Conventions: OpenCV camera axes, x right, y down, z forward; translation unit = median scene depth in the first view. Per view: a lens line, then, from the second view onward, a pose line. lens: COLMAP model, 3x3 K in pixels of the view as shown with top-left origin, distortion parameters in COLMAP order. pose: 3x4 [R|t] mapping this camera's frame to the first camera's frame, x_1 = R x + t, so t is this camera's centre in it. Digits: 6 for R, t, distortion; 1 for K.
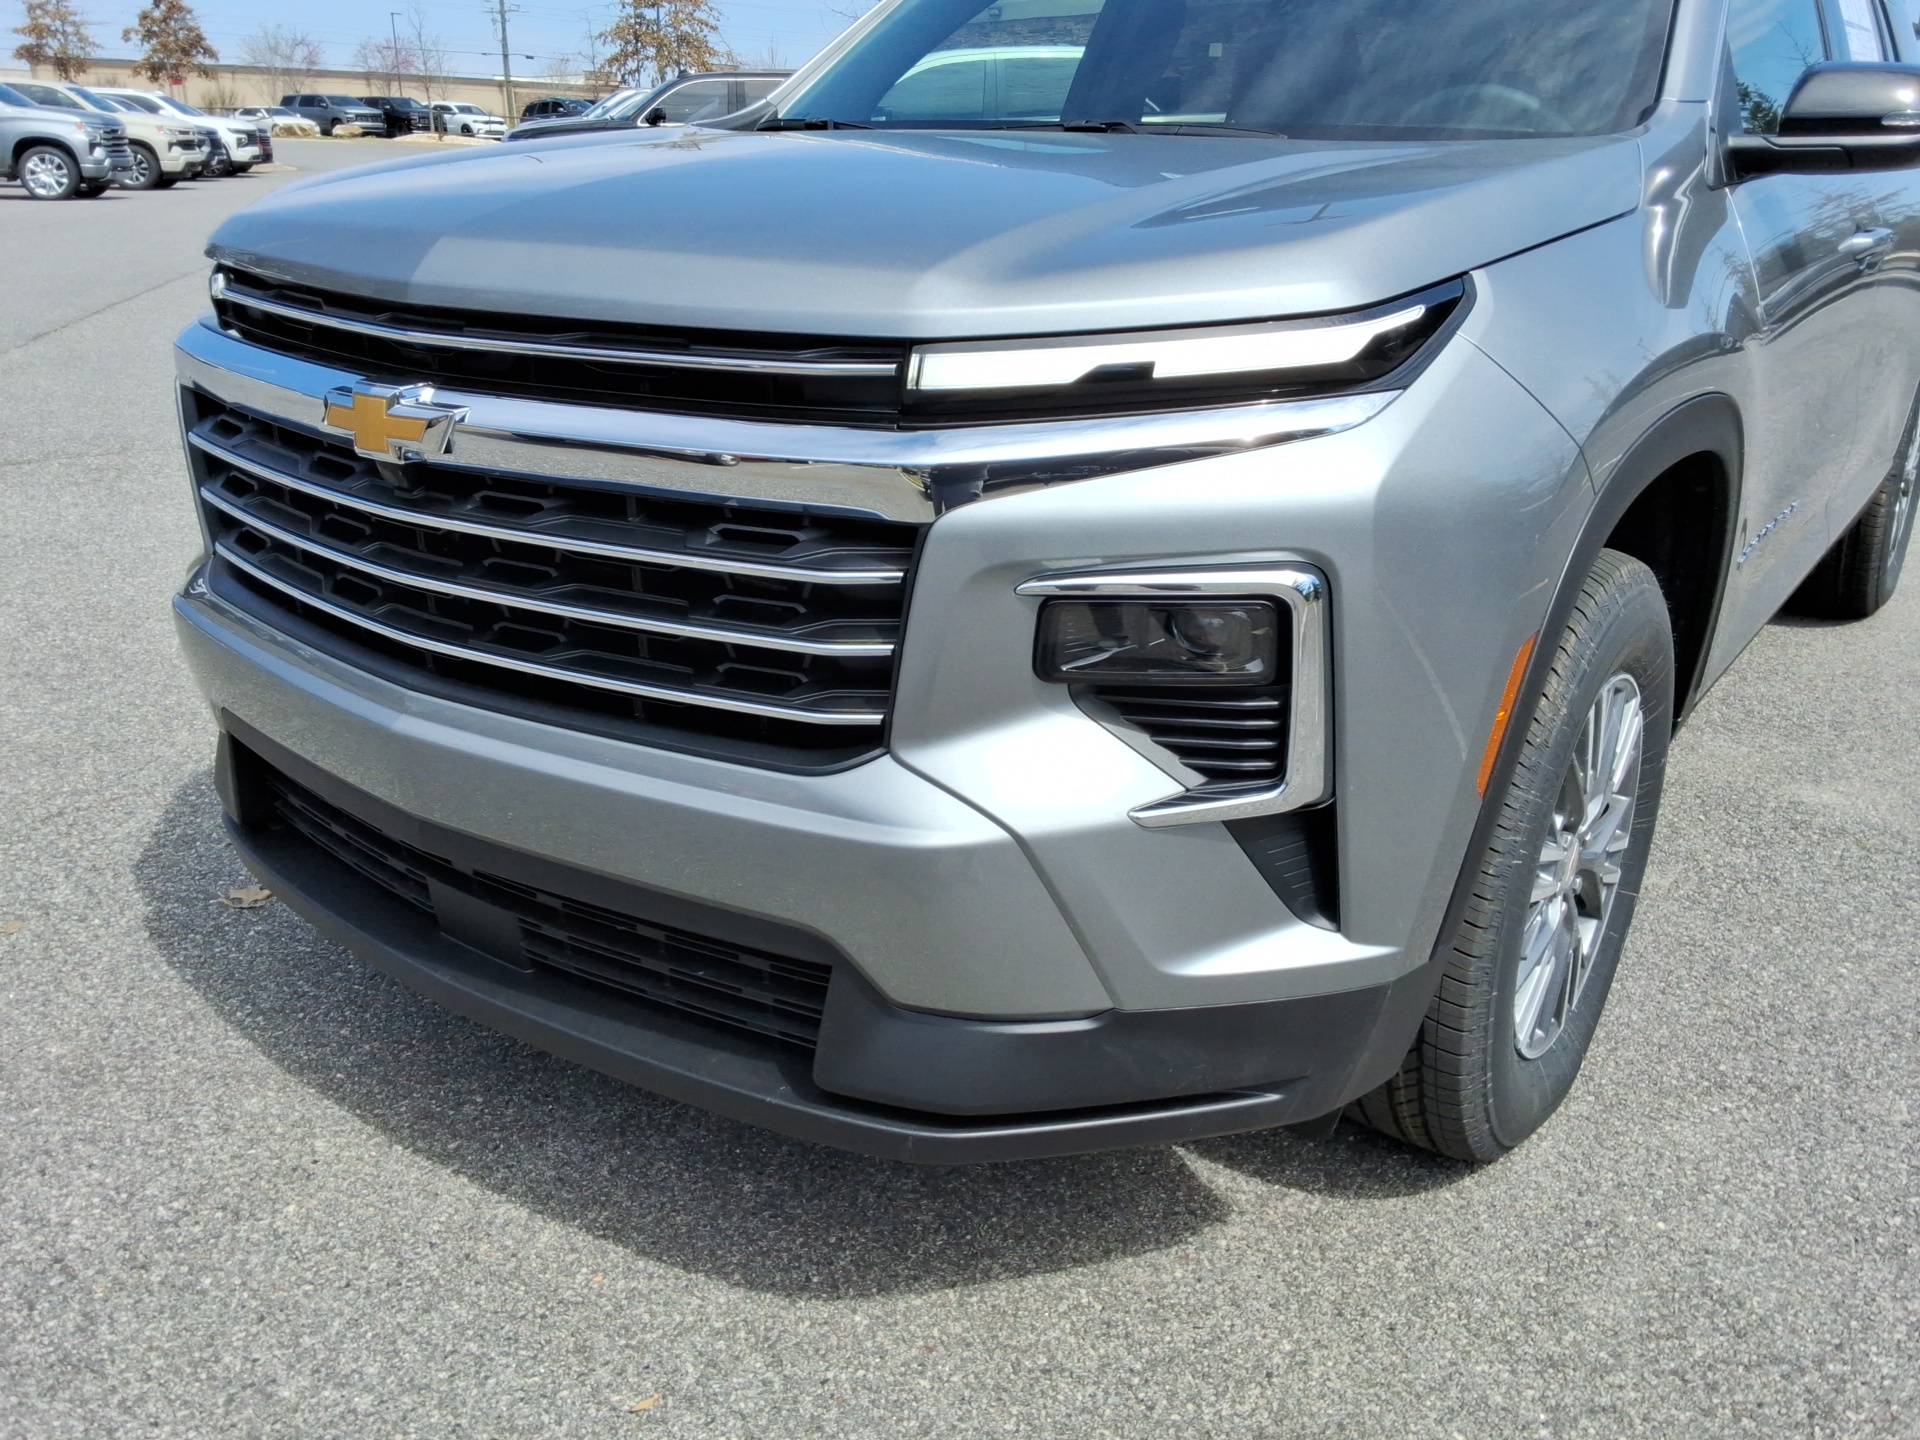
lens RADIAL K [[1542.8, 0, 954.1], [0, 1542.8, 718.8], [0, 0, 1]] dist [0.103937, -0.148338]
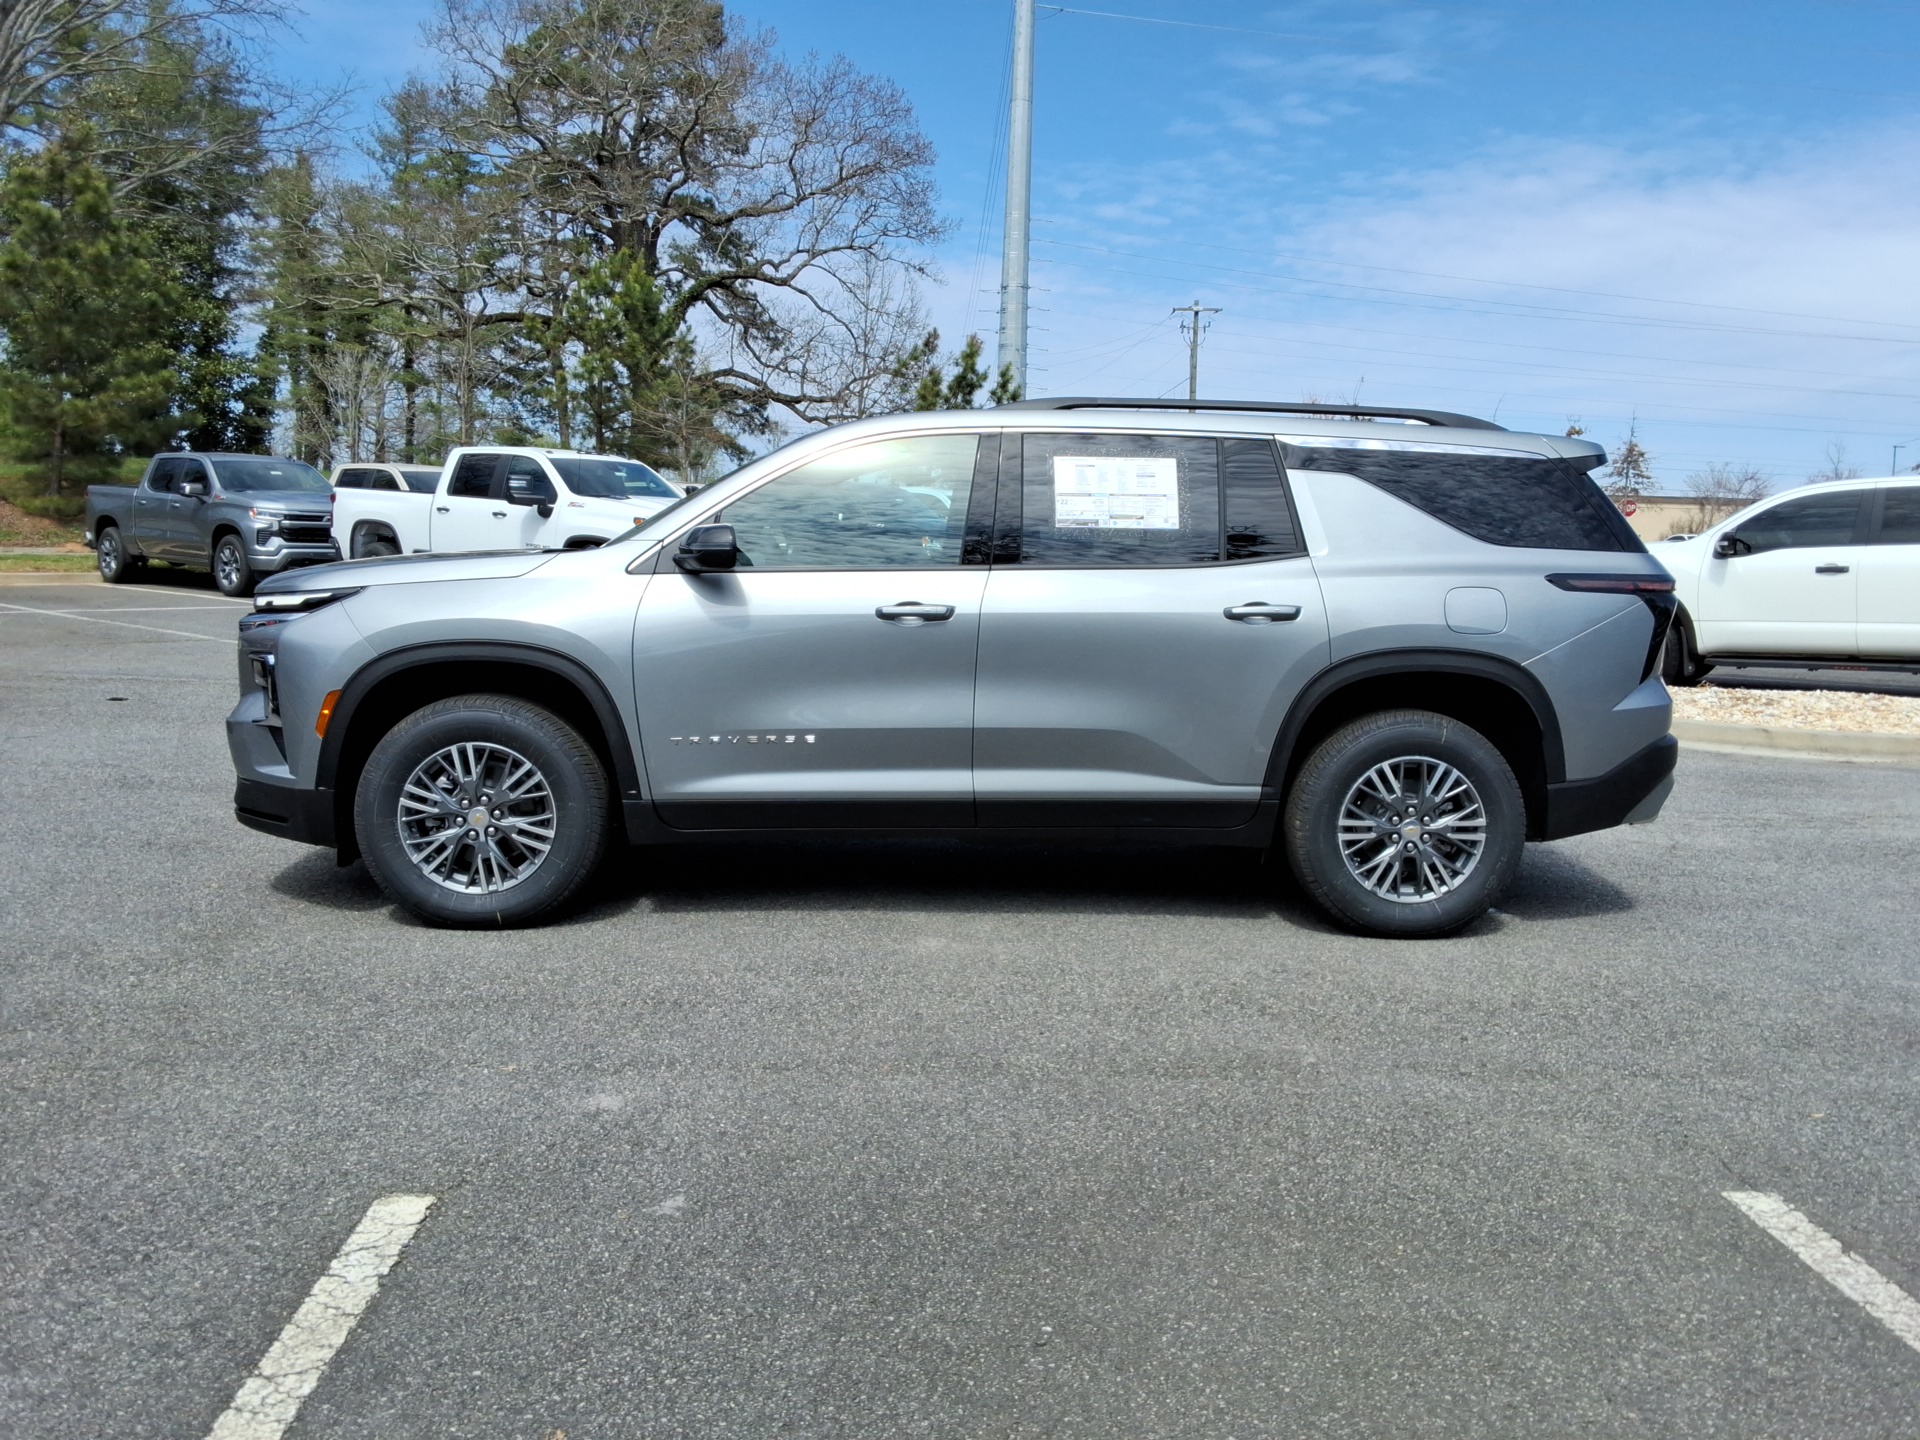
lens RADIAL K [[1542.8, 0, 967.6], [0, 1542.8, 728.5], [0, 0, 1]] dist [0.103937, -0.148338]
pose [[0.628176, 0.096737, -0.772035, 0.587893], [-0.283282, 0.952575, -0.111137, 0.001895], [0.724670, 0.288517, 0.625789, -0.011847]]
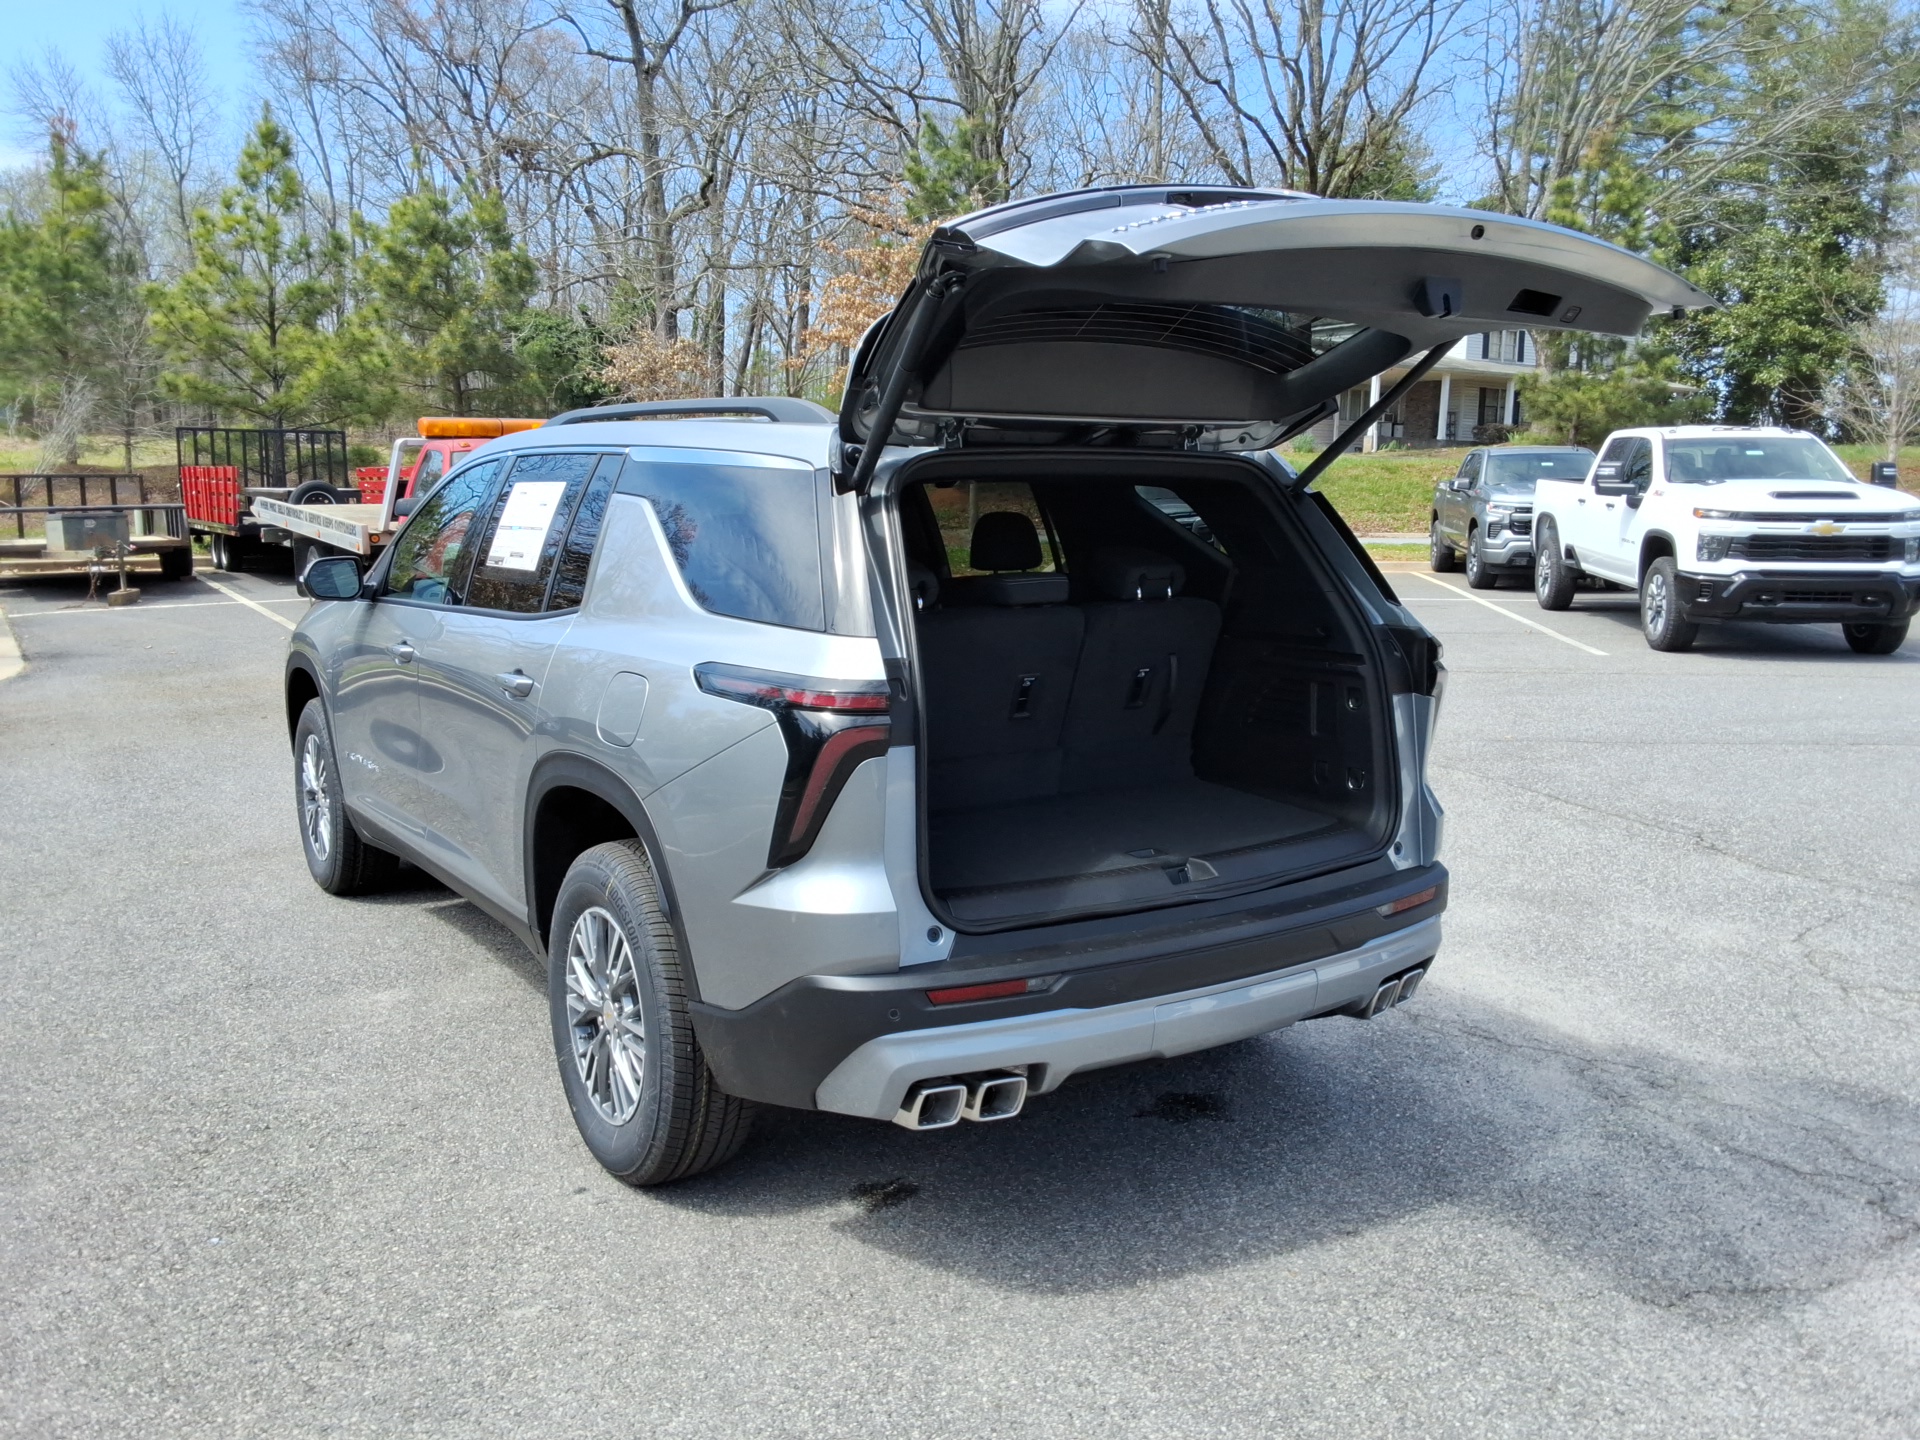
lens RADIAL K [[1542.8, 0, 974.7], [0, 1542.8, 718.5], [0, 0, 1]] dist [0.103937, -0.148338]
pose [[-0.340262, 0.122358, -0.932336, 0.580659], [-0.333307, 0.911428, 0.241257, -0.253273], [0.879277, 0.392845, -0.269342, 0.599484]]
